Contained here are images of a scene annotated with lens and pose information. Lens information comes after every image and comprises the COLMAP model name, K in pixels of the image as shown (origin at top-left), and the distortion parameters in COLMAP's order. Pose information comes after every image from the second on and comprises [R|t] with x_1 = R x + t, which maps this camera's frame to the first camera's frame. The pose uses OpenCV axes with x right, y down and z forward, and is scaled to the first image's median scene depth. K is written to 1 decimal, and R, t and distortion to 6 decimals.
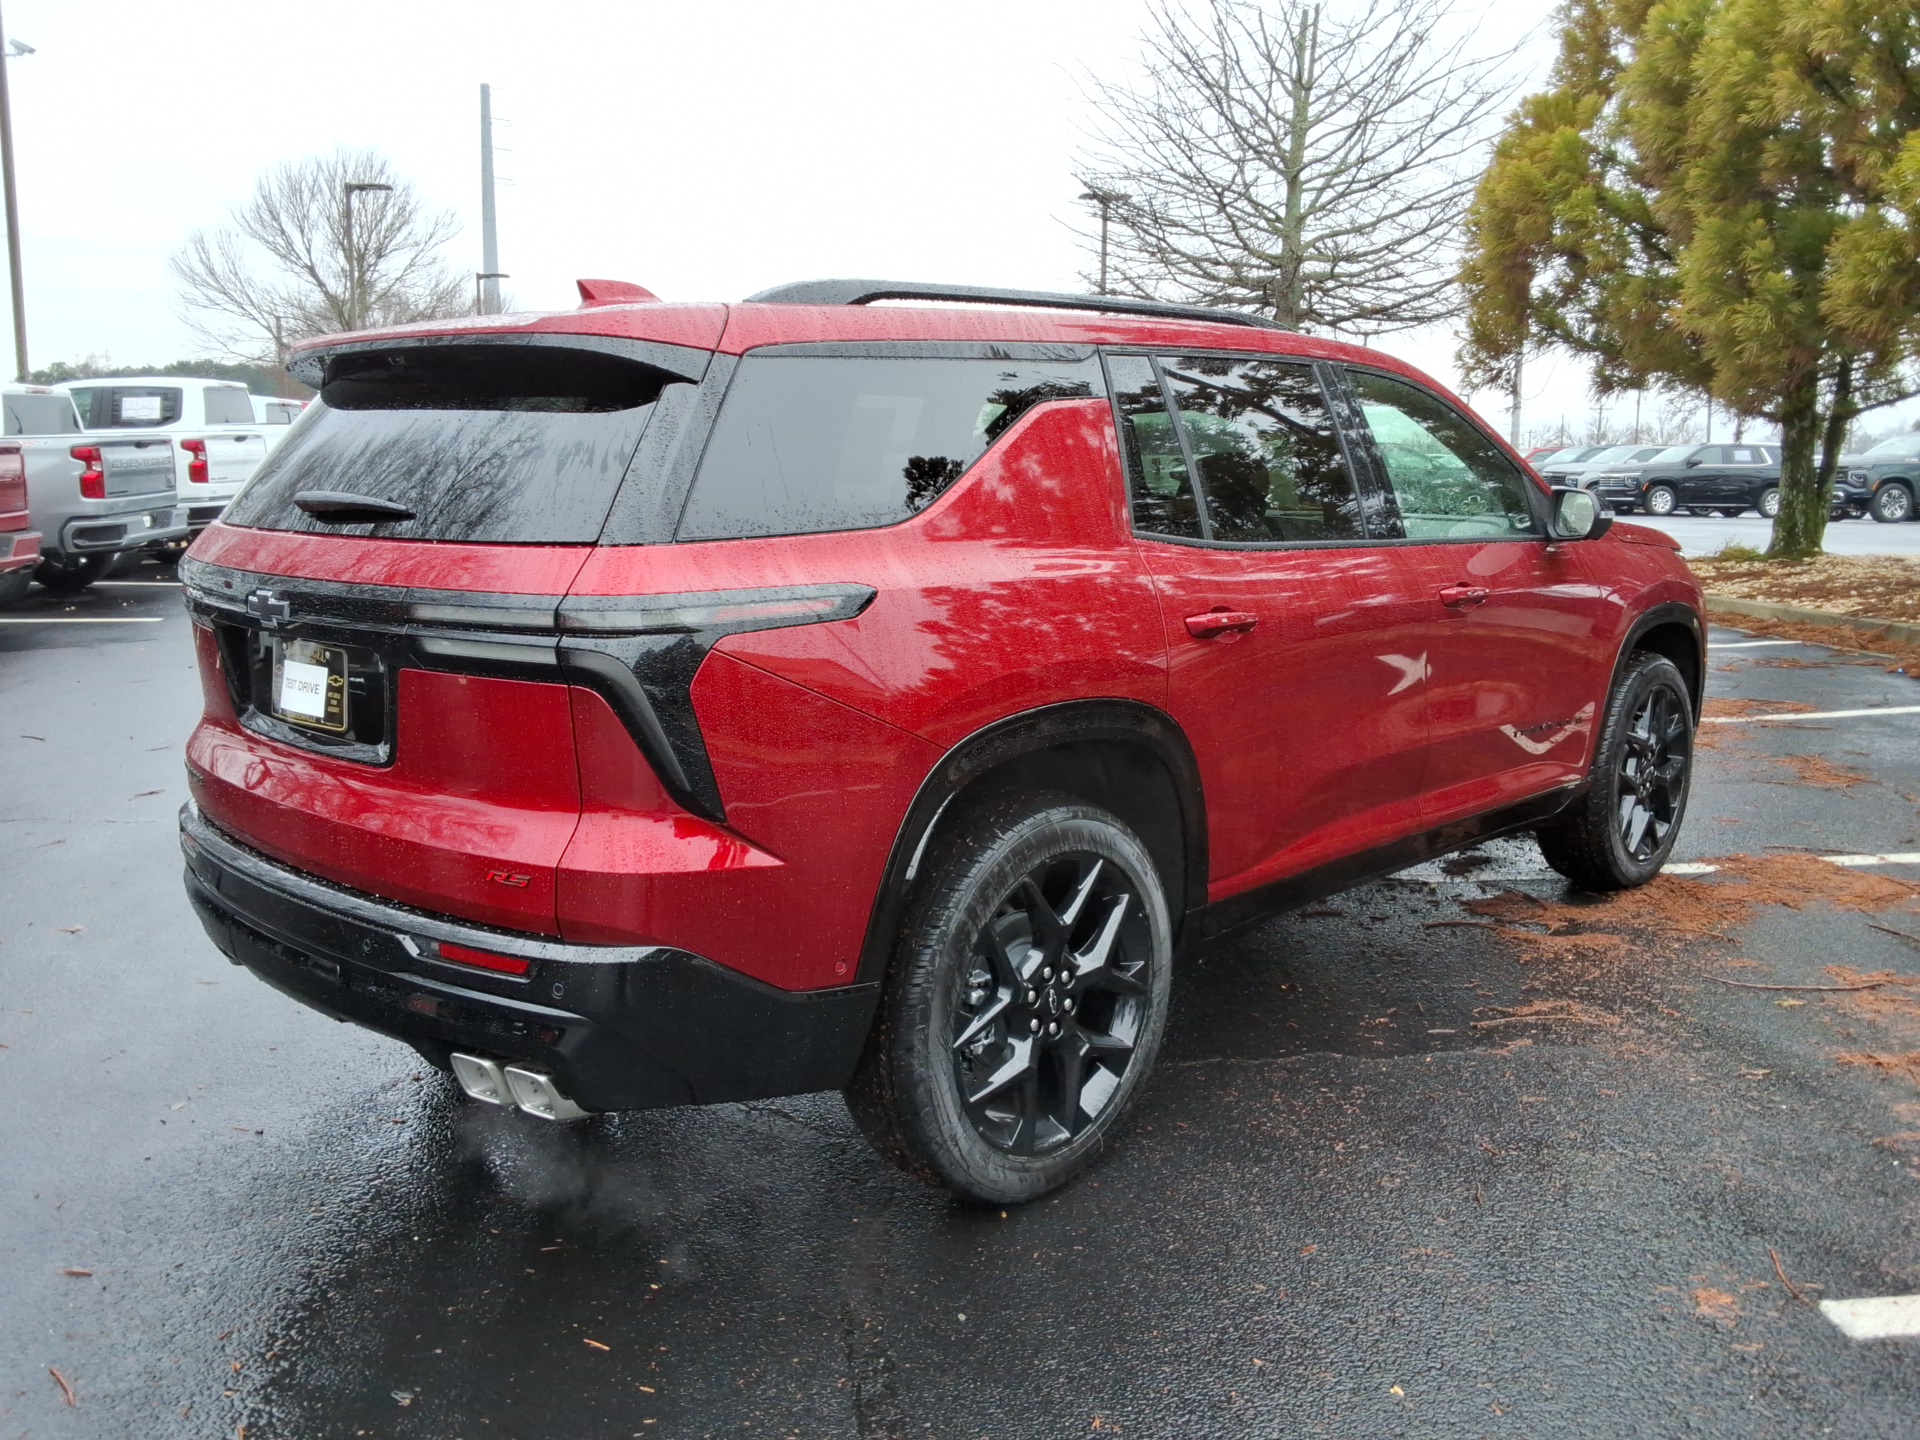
lens RADIAL K [[1532.6, 0, 974.2], [0, 1532.6, 693.9], [0, 0, 1]] dist [0.132391, -0.205067]
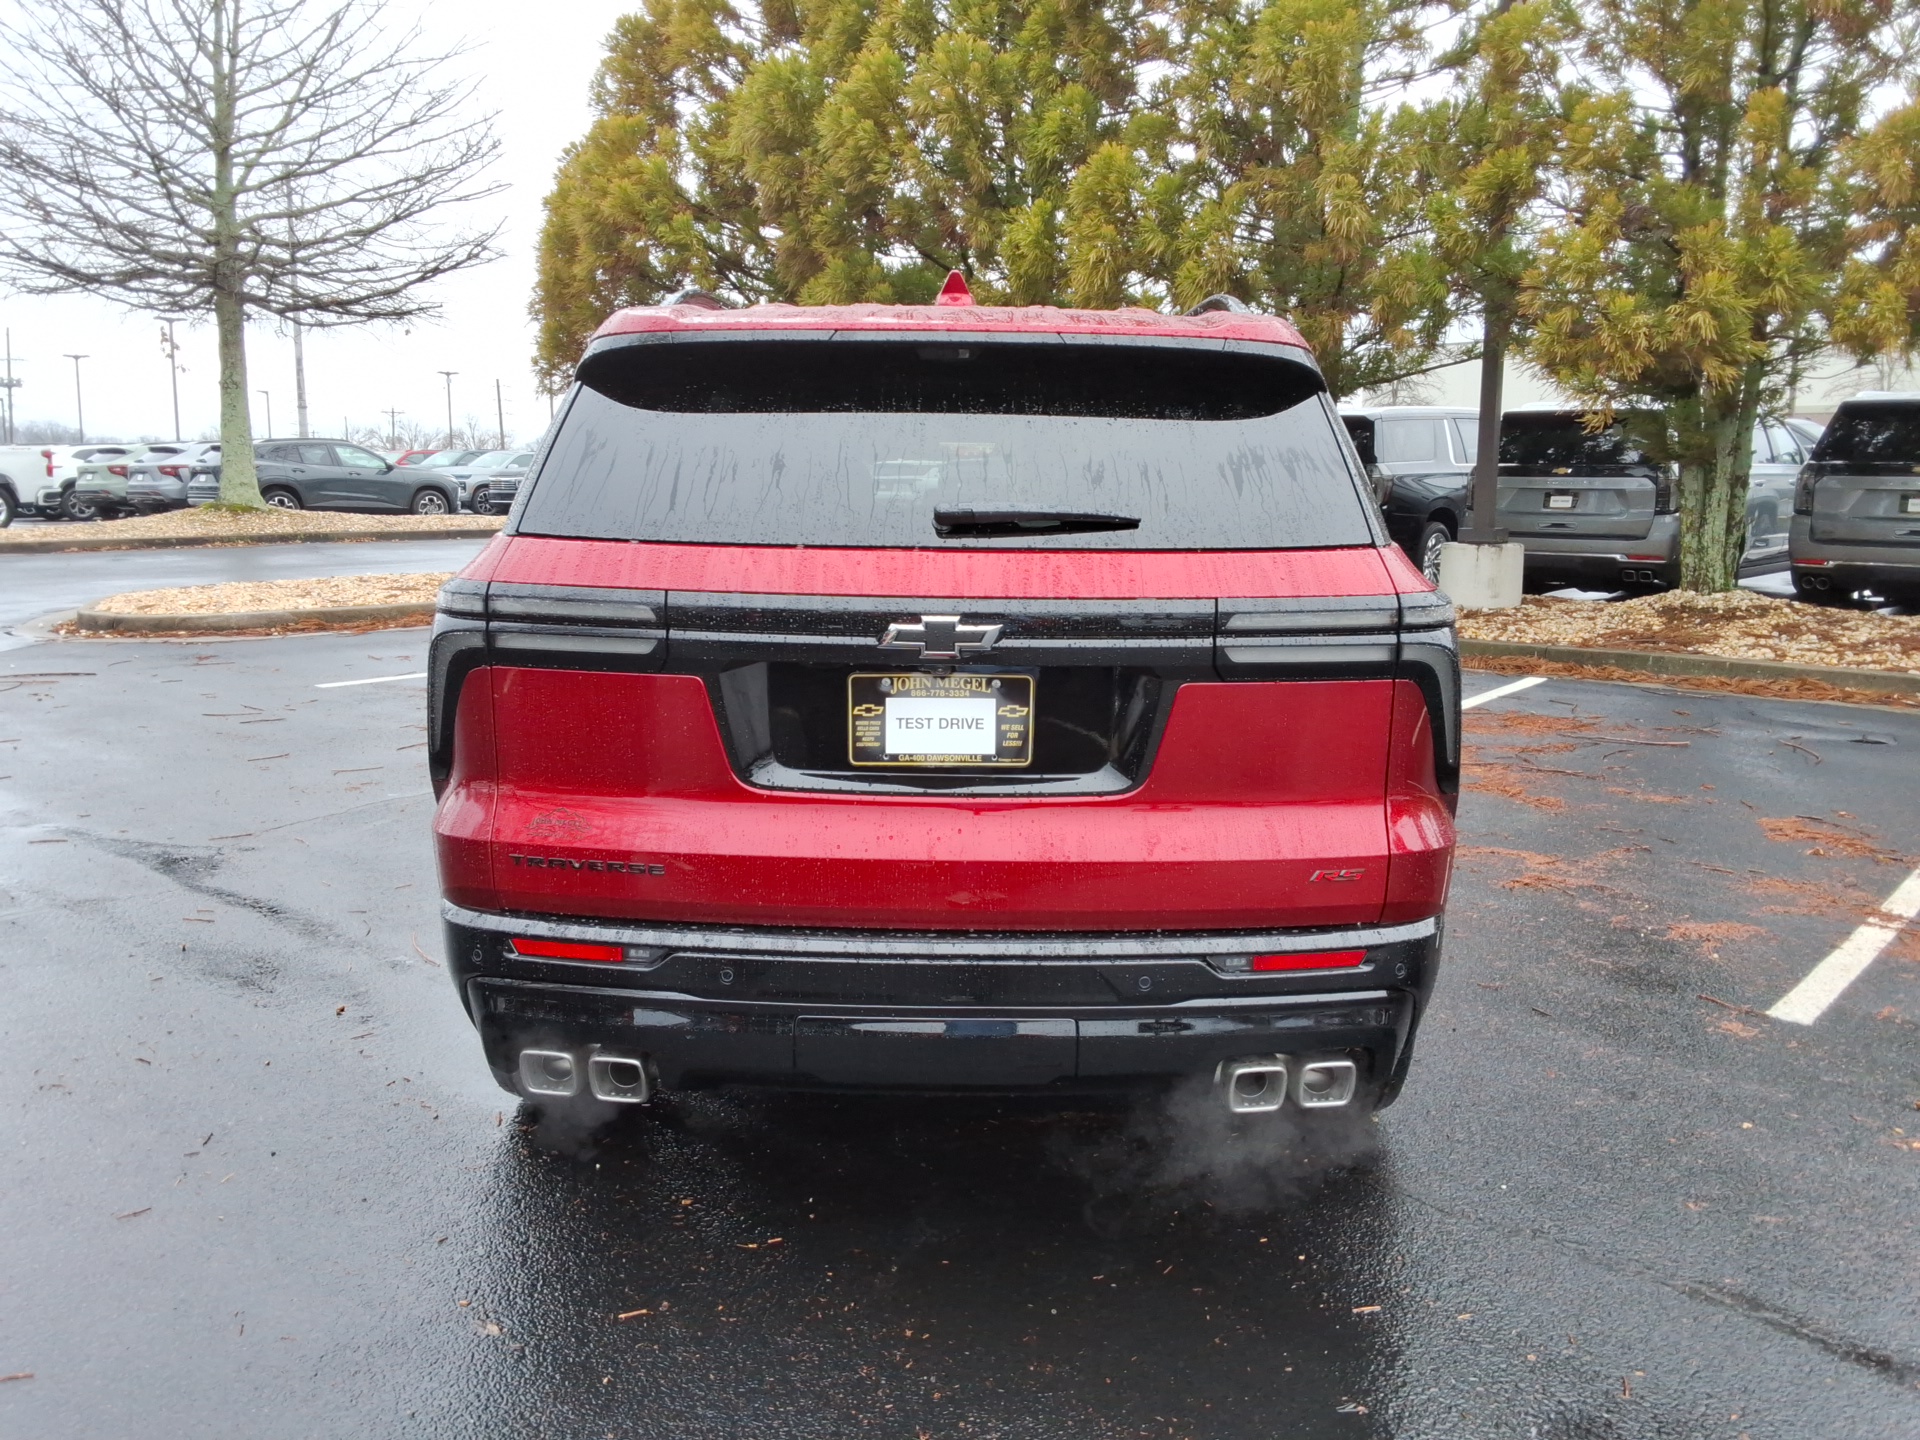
lens RADIAL K [[1532.6, 0, 974.2], [0, 1532.6, 693.9], [0, 0, 1]] dist [0.132391, -0.205067]
pose [[0.737113, -0.092877, 0.669356, -1.008036], [0.093649, 0.994992, 0.034932, -0.050790], [-0.669249, 0.036935, 0.742120, 0.352687]]
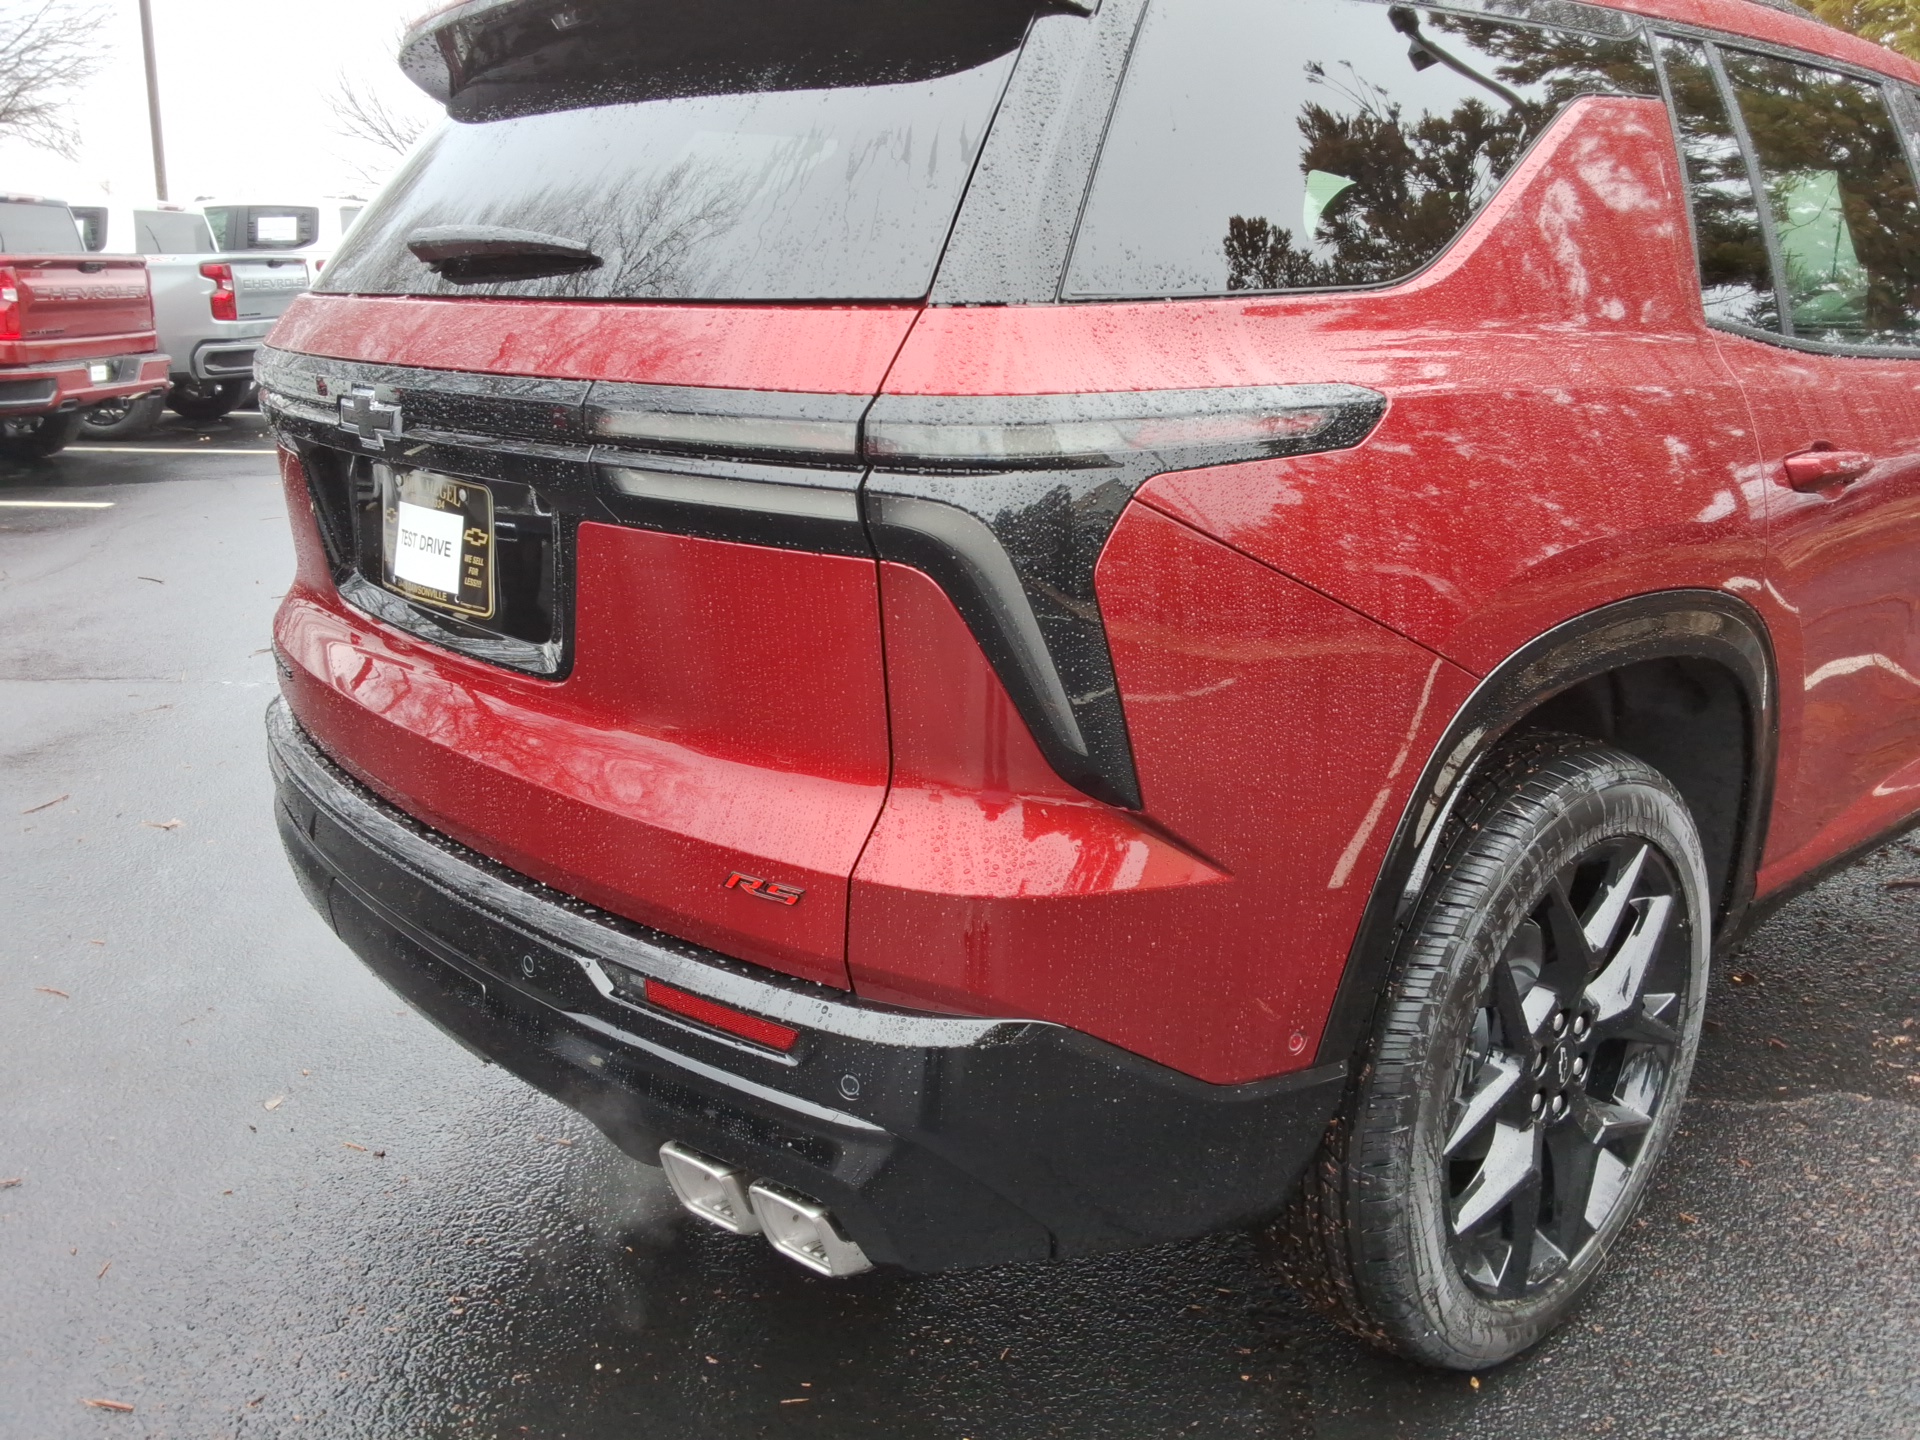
lens RADIAL K [[1532.6, 0, 974.2], [0, 1532.6, 693.9], [0, 0, 1]] dist [0.132391, -0.205067]
pose [[0.996437, 0.030201, -0.078753, -0.157000], [-0.022583, 0.995136, 0.095890, -0.009791], [0.081266, -0.093770, 0.992272, 0.386090]]
